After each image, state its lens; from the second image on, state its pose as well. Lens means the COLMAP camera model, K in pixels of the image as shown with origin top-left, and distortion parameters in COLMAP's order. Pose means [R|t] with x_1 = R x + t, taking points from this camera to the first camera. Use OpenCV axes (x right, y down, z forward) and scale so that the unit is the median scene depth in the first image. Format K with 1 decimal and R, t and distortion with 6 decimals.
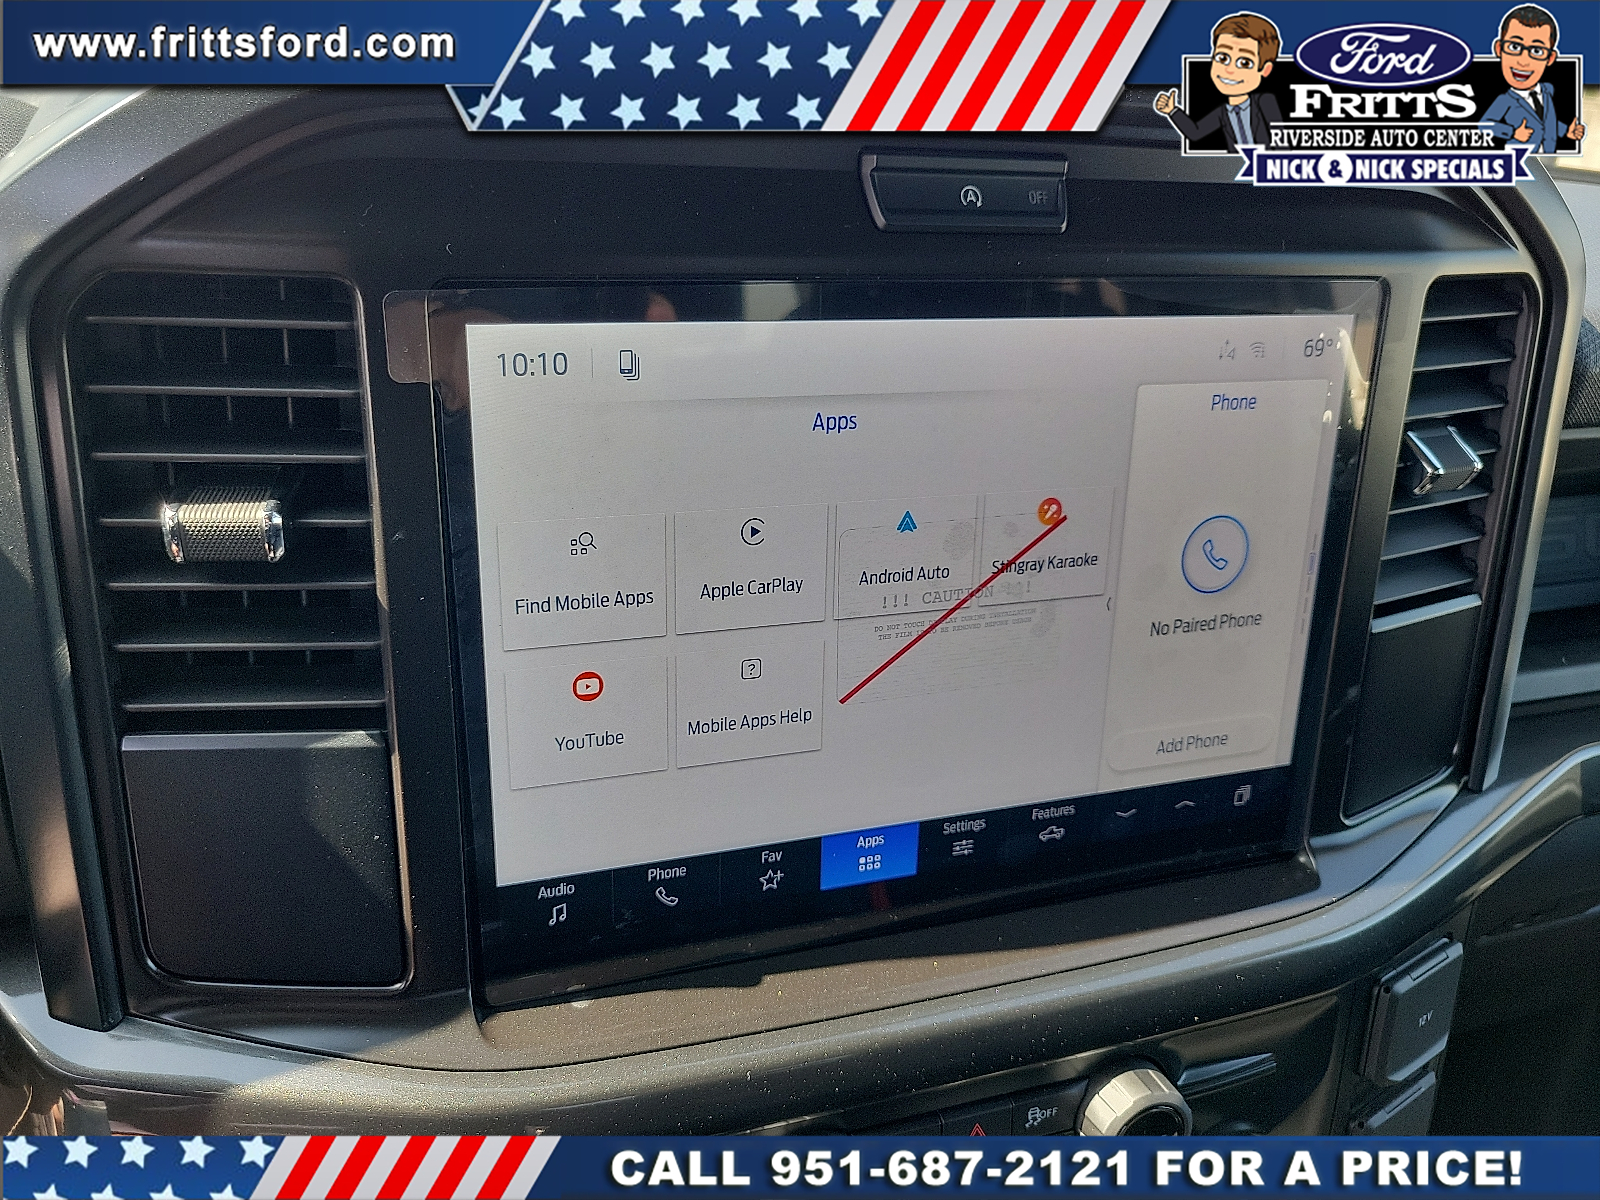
lens RADIAL K [[1222.1, 0, 793.5], [0, 1222.1, 601.2], [0, 0, 1]] dist [0.019059, -0.023147]
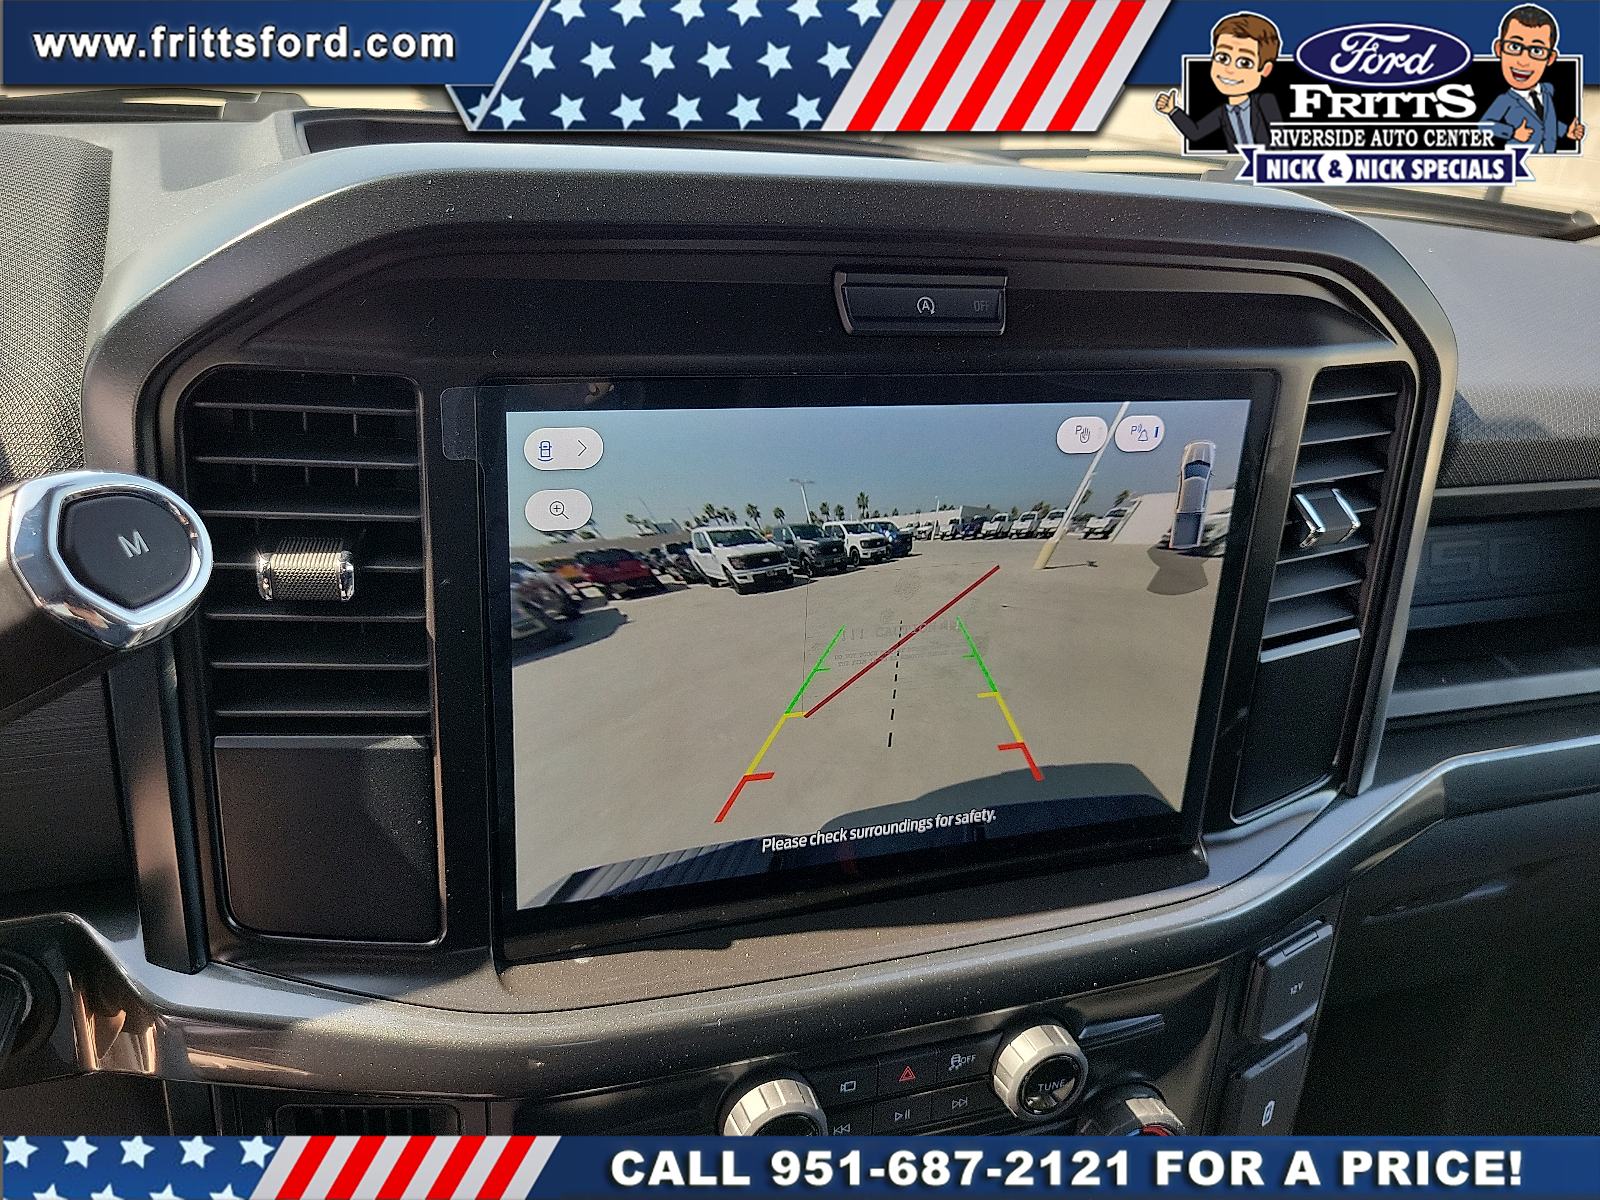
lens RADIAL K [[1222.1, 0, 791.5], [0, 1222.1, 598.1], [0, 0, 1]] dist [0.019059, -0.023147]
pose [[0.999444, 0.029608, 0.015306, 0.003019], [-0.030135, 0.998918, 0.035433, -0.066775], [-0.014241, -0.035874, 0.999255, -0.170387]]
